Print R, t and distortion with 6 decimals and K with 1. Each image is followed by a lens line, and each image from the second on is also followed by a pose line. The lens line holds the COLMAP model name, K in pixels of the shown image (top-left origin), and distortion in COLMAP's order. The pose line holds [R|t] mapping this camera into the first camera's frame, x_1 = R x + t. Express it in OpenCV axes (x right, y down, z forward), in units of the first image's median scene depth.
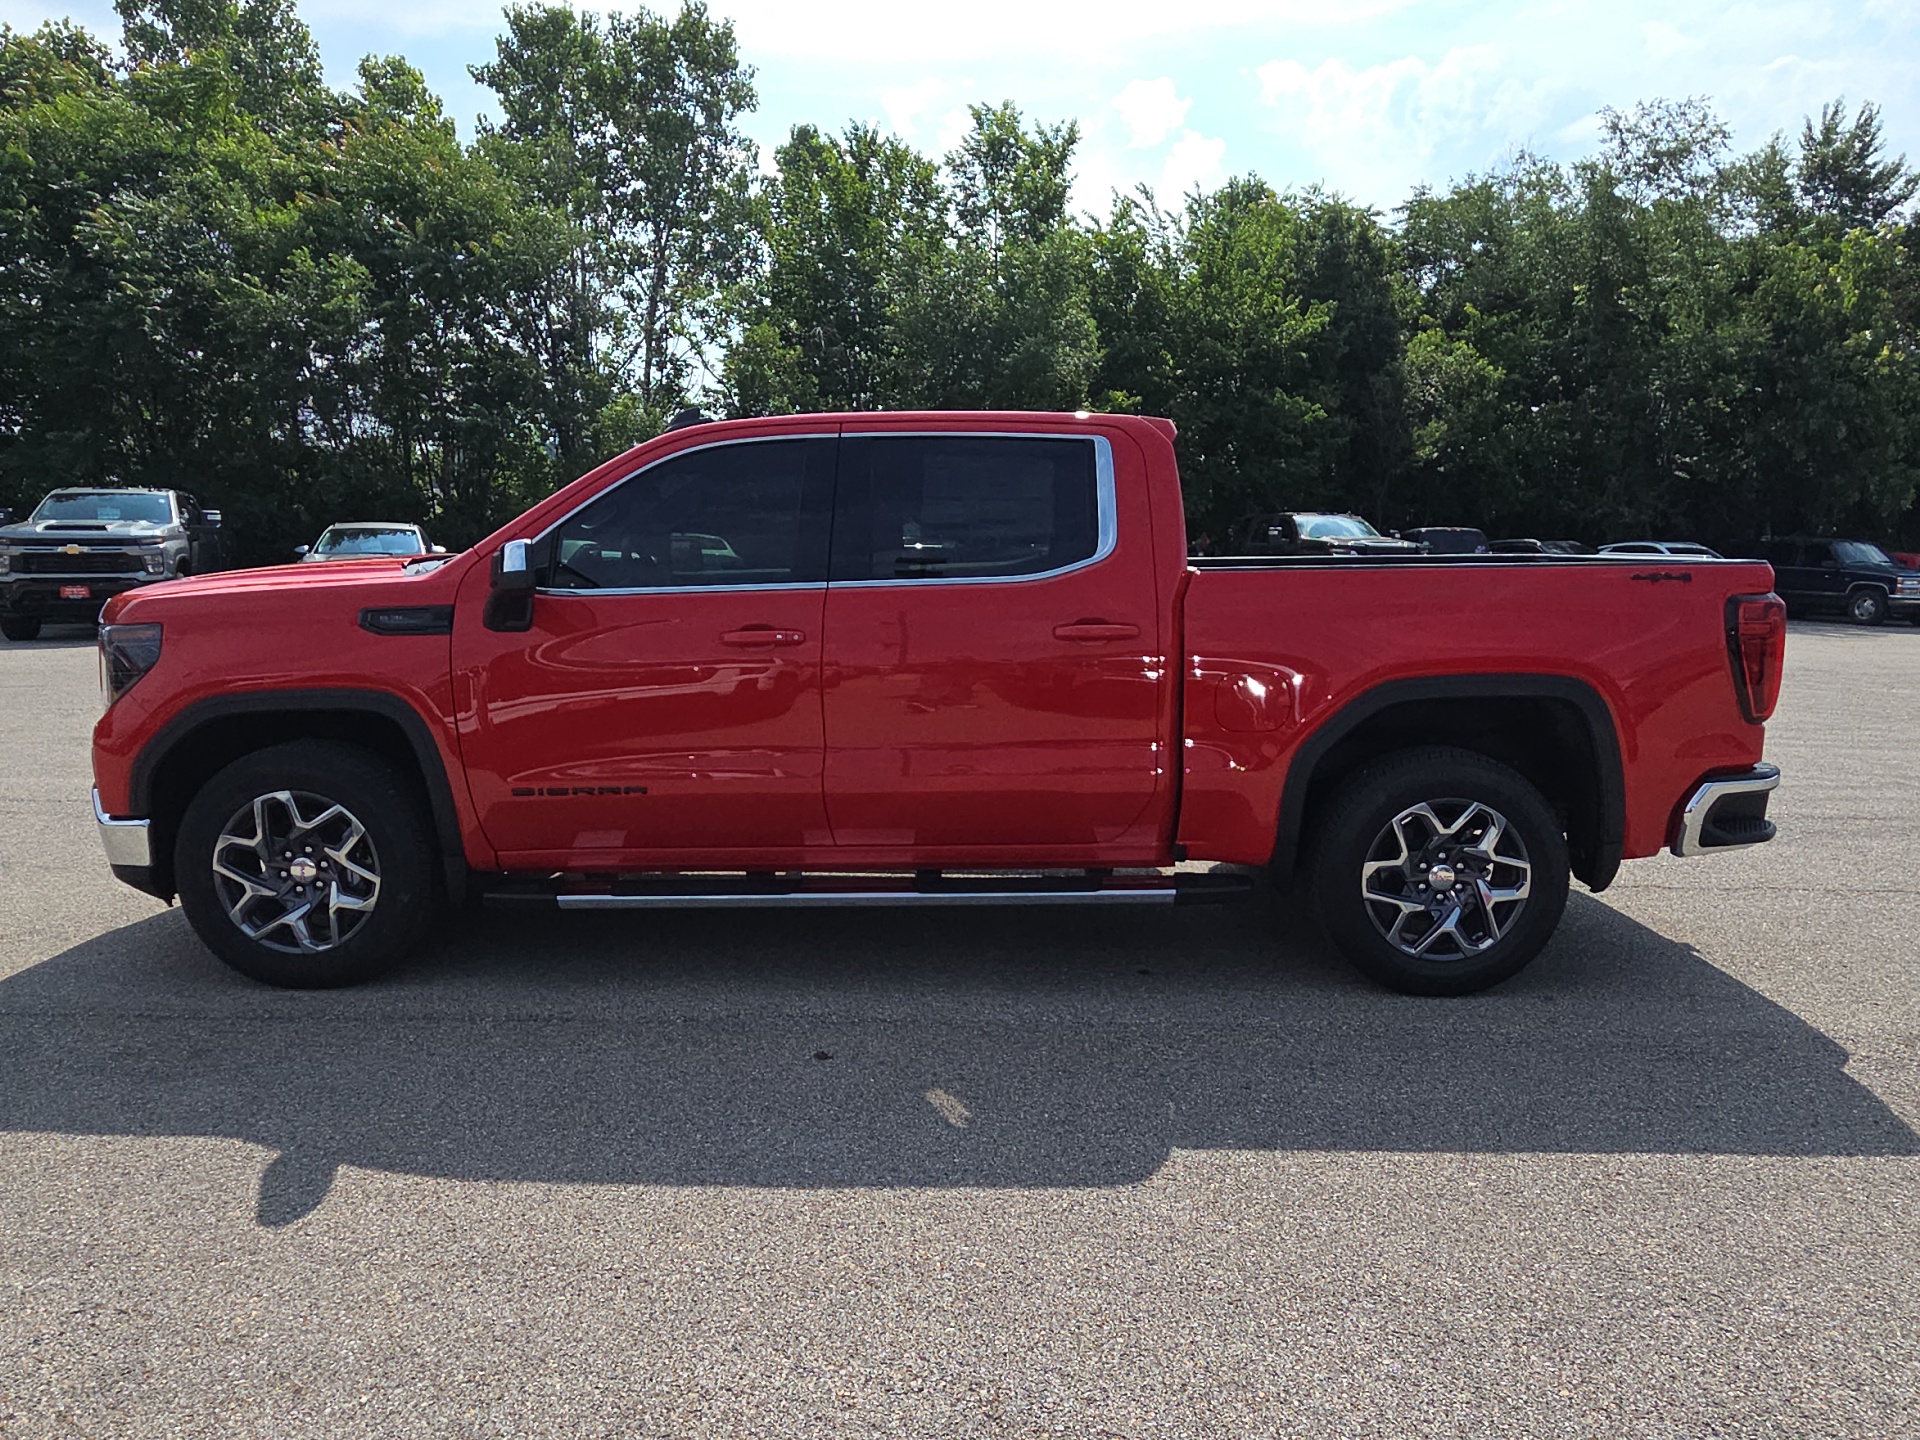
lens RADIAL K [[1336.9, 0, 950.0], [0, 1336.9, 730.1], [0, 0, 1]] dist [0.004542, -0.001121]
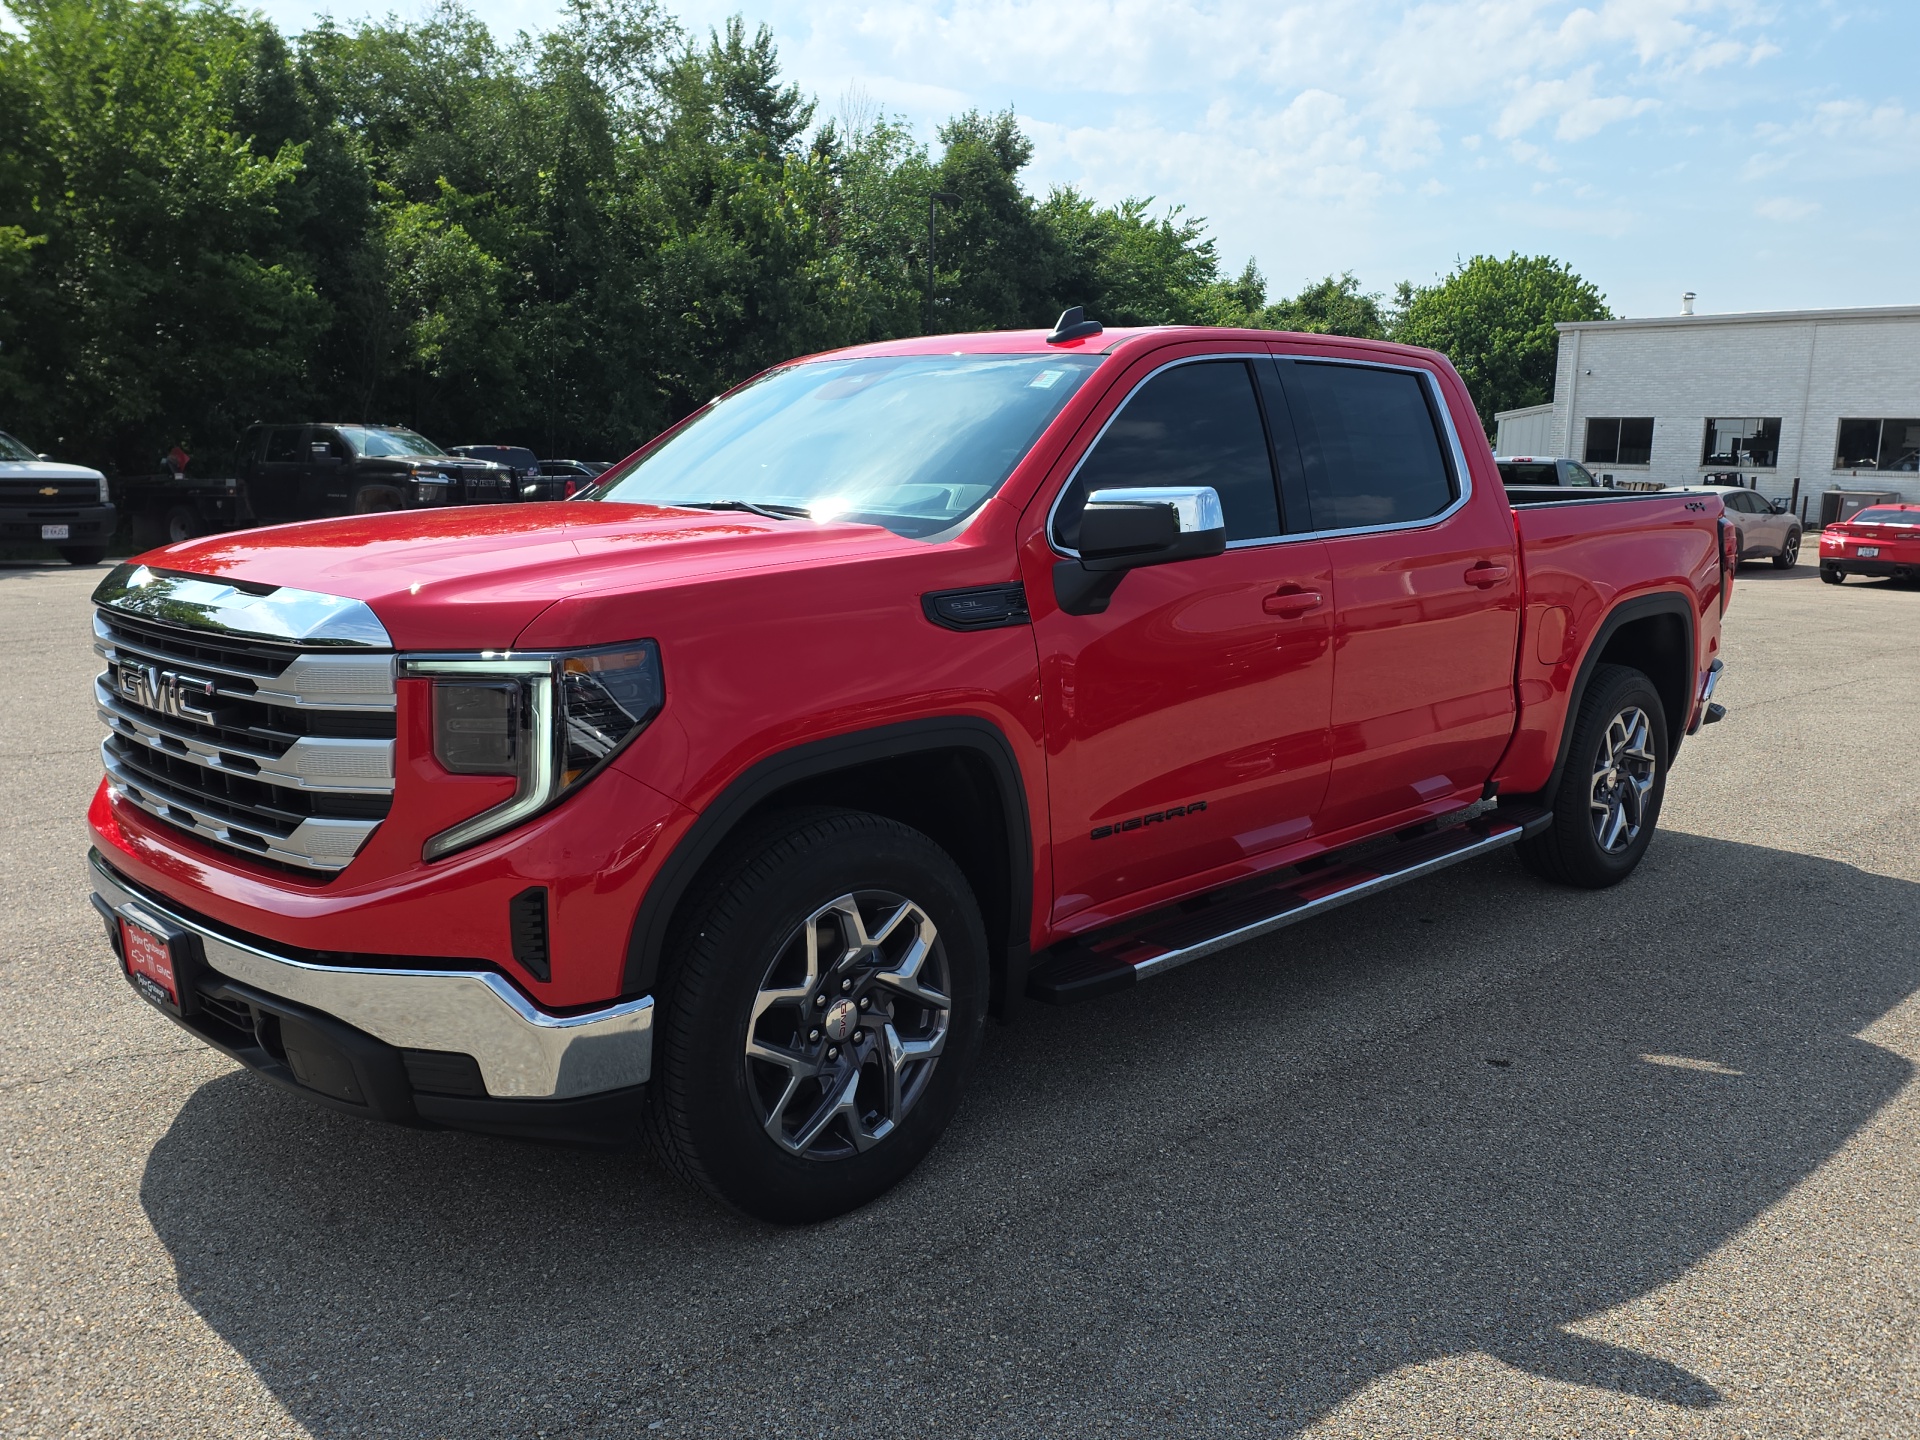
lens RADIAL K [[1584.7, 0, 960.0], [0, 1584.7, 720.0], [0, 0, 1]] dist [0.076883, -0.065492]
pose [[0.702666, -0.110535, 0.702881, -0.142856], [0.094956, 0.993591, 0.061325, -0.010749], [-0.705155, 0.023652, 0.708659, 0.067528]]
